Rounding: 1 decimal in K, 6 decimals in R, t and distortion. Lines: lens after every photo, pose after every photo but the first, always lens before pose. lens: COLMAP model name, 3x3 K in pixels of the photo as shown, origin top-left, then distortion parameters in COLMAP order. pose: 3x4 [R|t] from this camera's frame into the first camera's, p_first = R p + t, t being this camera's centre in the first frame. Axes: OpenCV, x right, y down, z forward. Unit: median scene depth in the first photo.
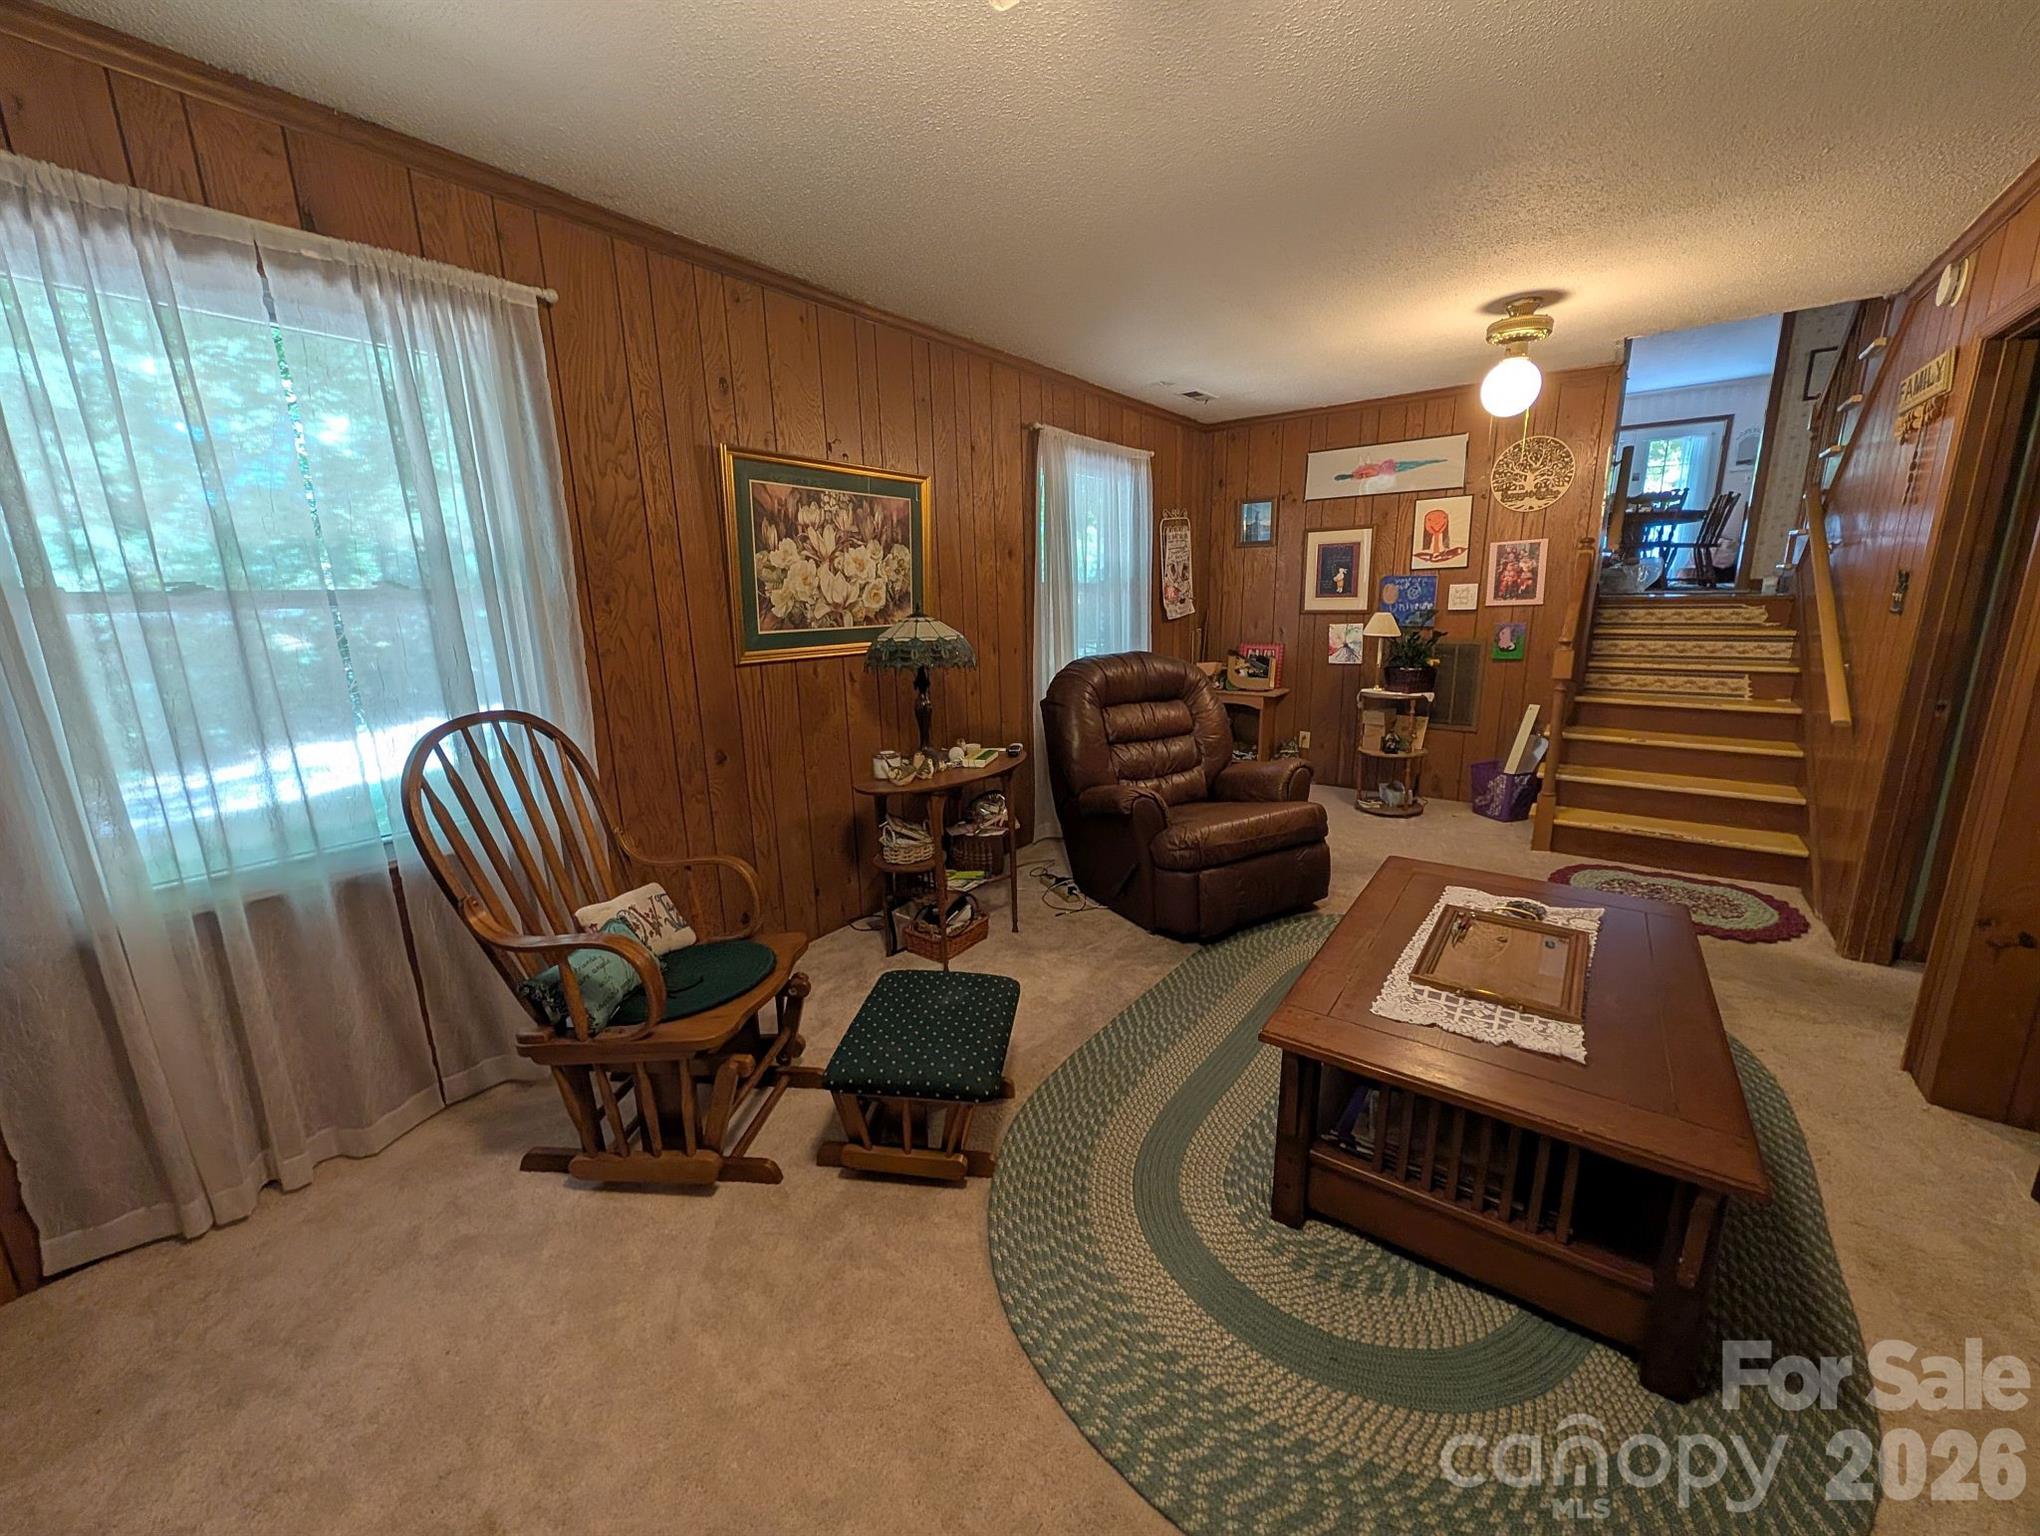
lens RADIAL K [[785.6, 0, 1027.4], [0, 785.6, 758.6], [0, 0, 1]] dist [-0.001555, 0.000273]
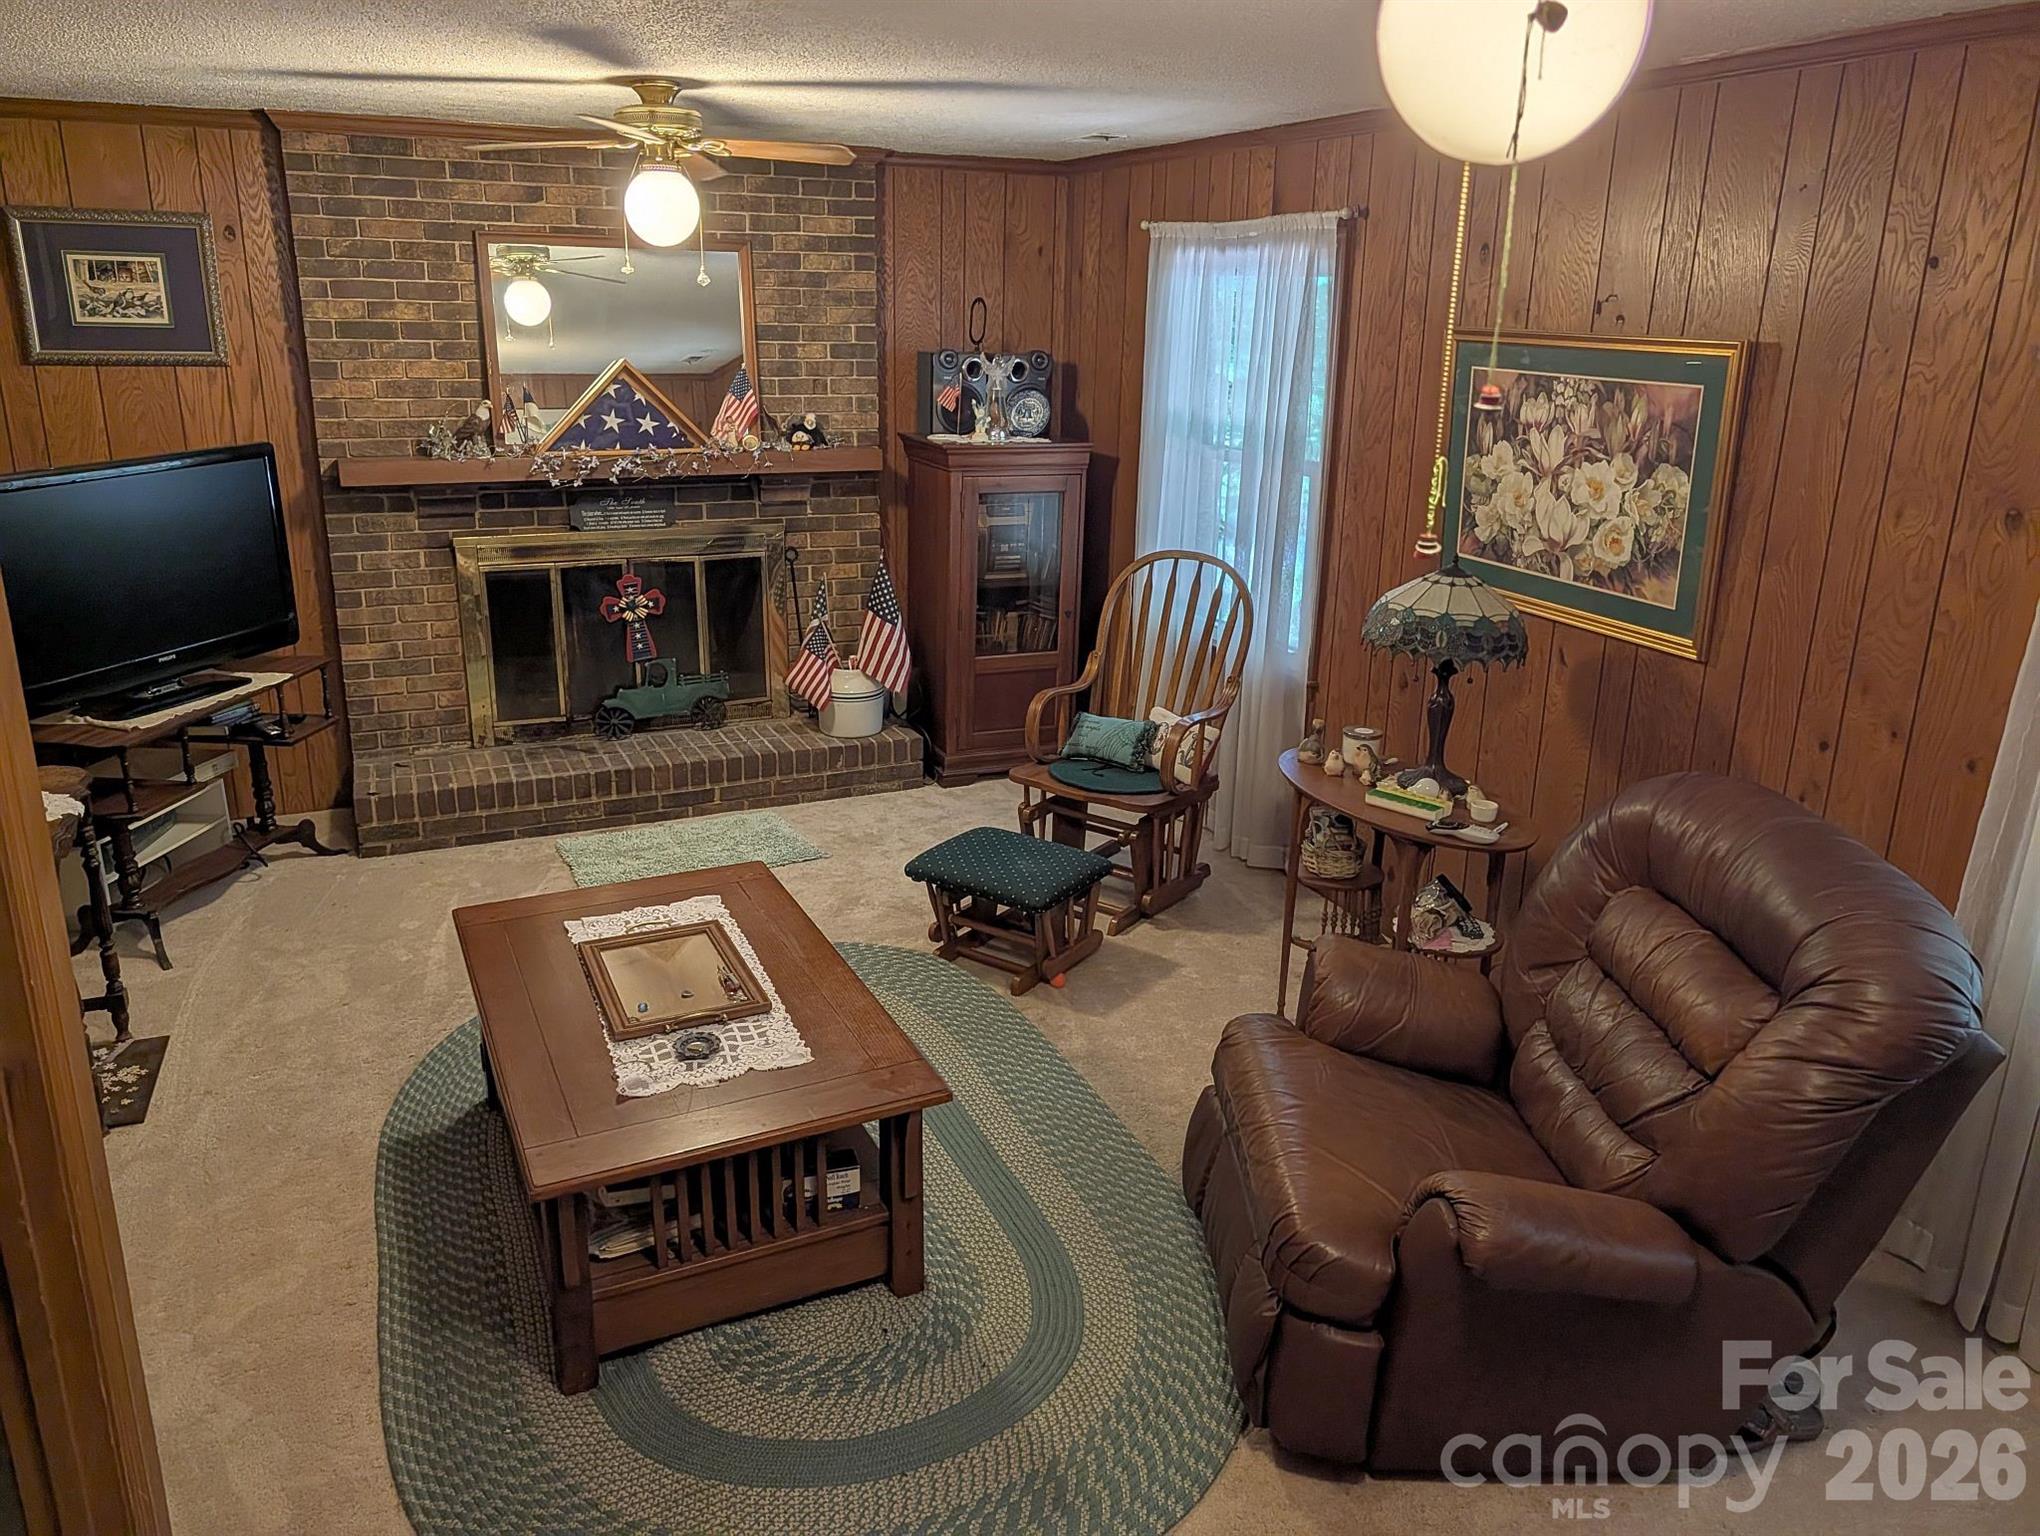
lens RADIAL K [[1441.4, 0, 991.5], [0, 1441.4, 729.4], [0, 0, 1]] dist [0.002371, -0.007658]
pose [[-0.492424, 0.260075, -0.830590, 1.086202], [-0.189897, 0.899215, 0.394146, -0.460002], [0.849386, 0.351814, -0.393408, 1.169099]]
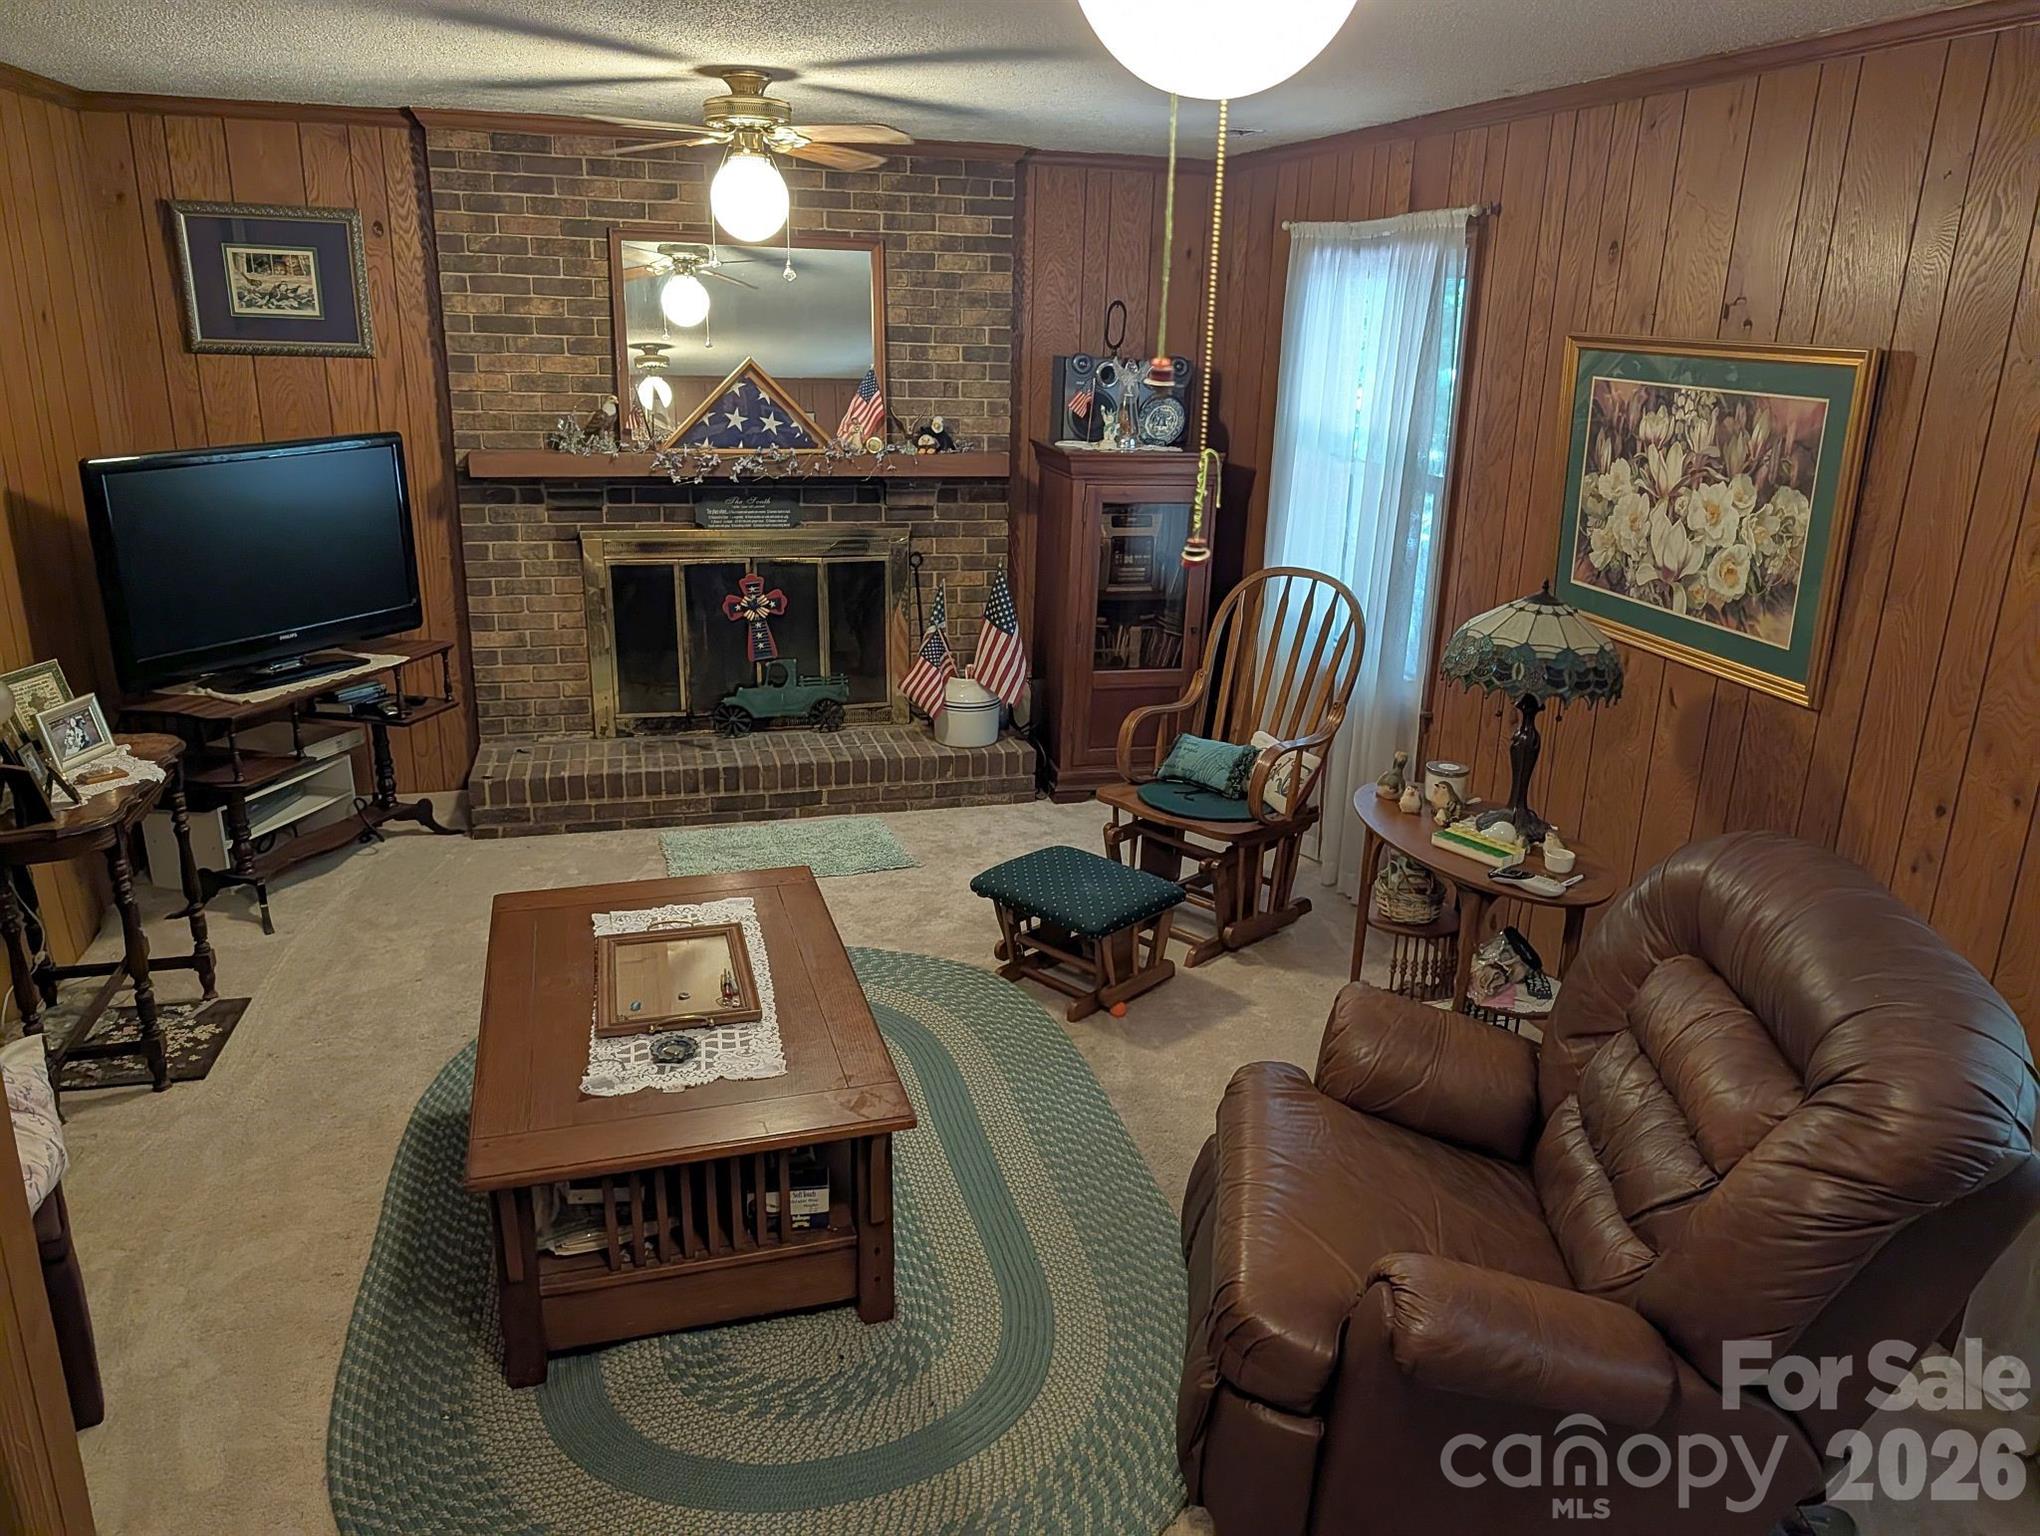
lens RADIAL K [[1441.4, 0, 1024.8], [0, 1441.4, 761.4], [0, 0, 1]] dist [0.002371, -0.007658]
pose [[-0.610795, 0.240879, -0.754259, 0.968076], [-0.181811, 0.884481, 0.429696, -0.469543], [0.770632, 0.399589, -0.496442, 1.269258]]
